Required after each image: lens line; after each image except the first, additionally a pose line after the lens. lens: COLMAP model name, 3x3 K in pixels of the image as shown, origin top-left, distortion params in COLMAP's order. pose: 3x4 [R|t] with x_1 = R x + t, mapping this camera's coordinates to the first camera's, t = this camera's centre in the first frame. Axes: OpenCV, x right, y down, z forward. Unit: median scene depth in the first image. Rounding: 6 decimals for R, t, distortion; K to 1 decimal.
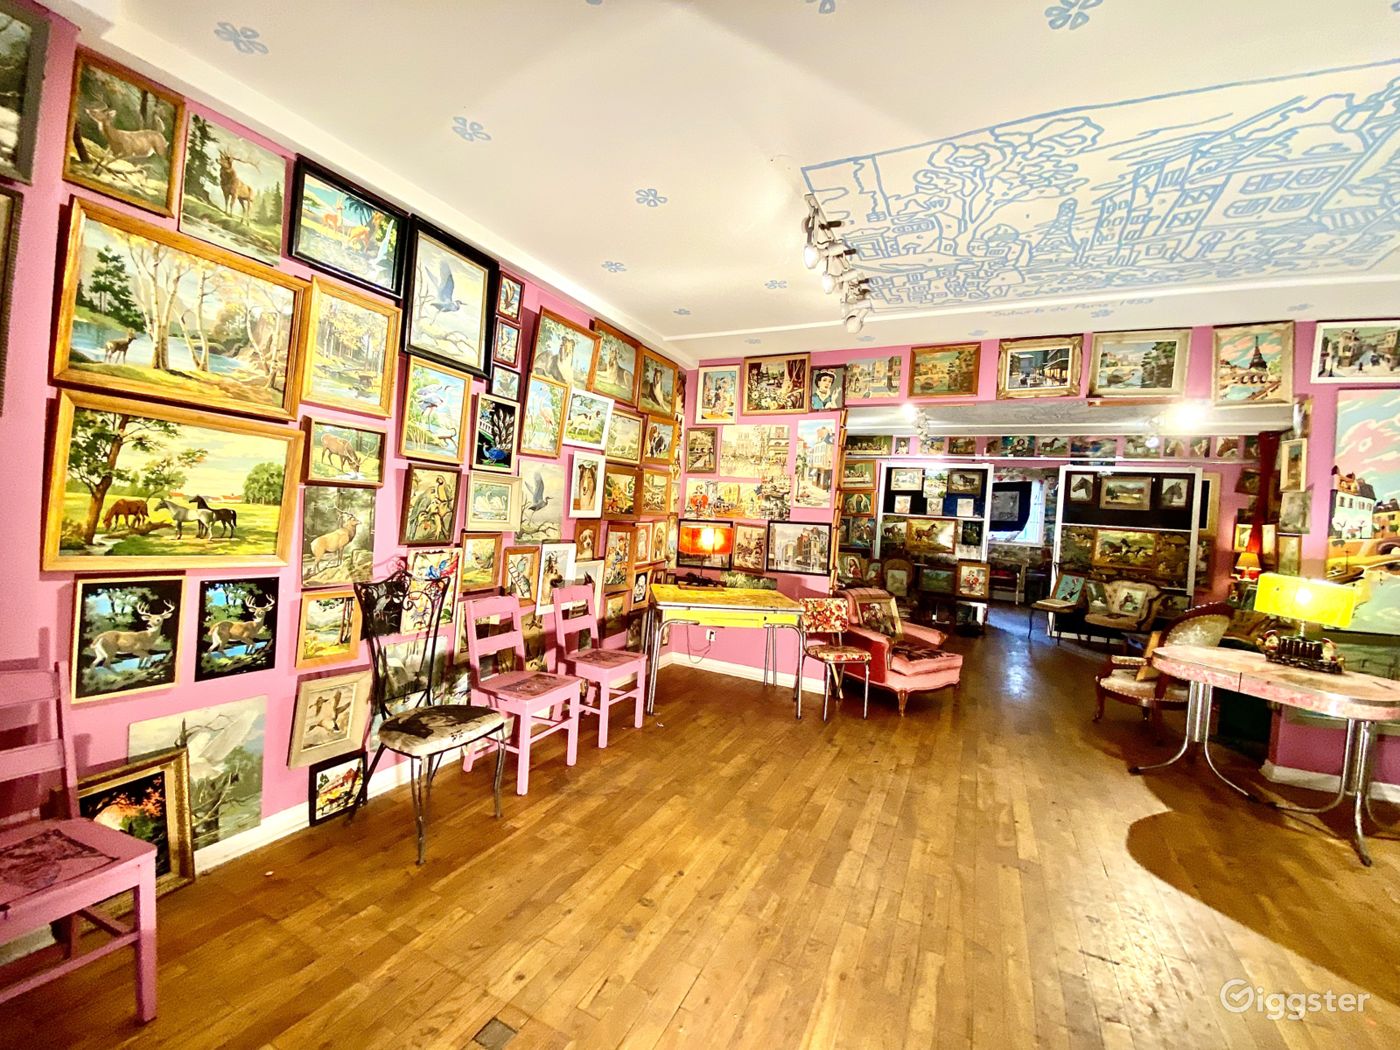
lens RADIAL K [[563.8, 0, 697.7], [0, 563.8, 529.2], [0, 0, 1]] dist [0.001379, -0.000291]
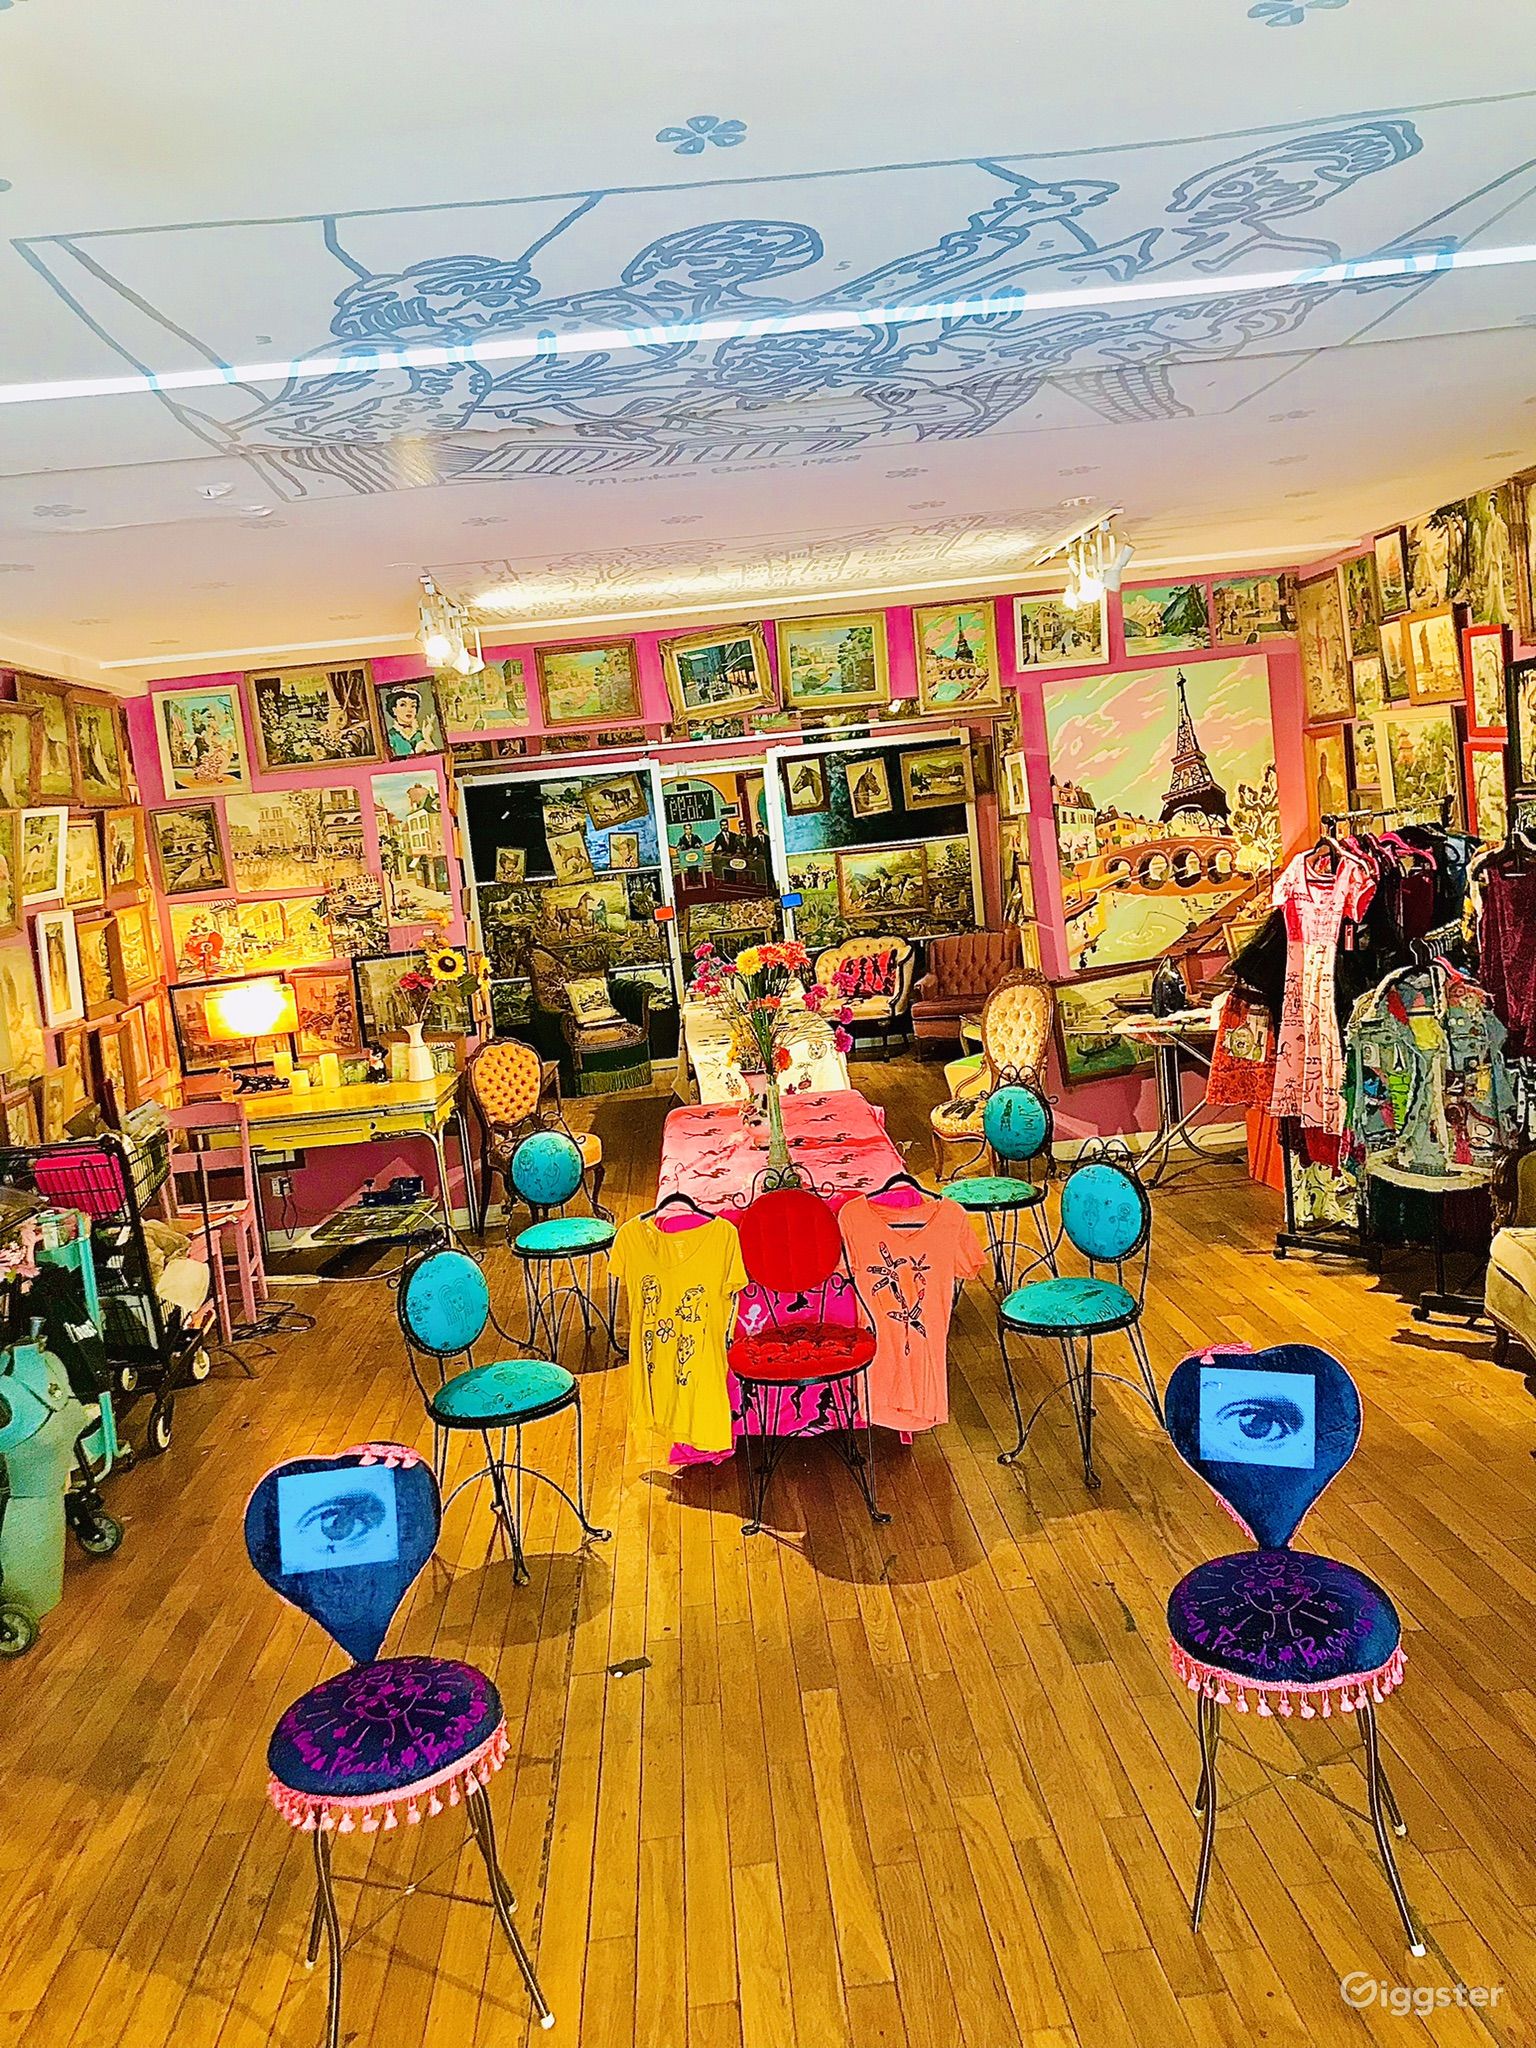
lens RADIAL K [[1688.2, 0, 768.0], [0, 1688.2, 1024.0], [0, 0, 1]] dist [-0.080439, 0.136288]
pose [[0.855454, -0.209705, 0.473522, -0.319753], [0.170293, 0.977406, 0.125209, -0.088748], [-0.489080, -0.026473, 0.871837, -0.656059]]
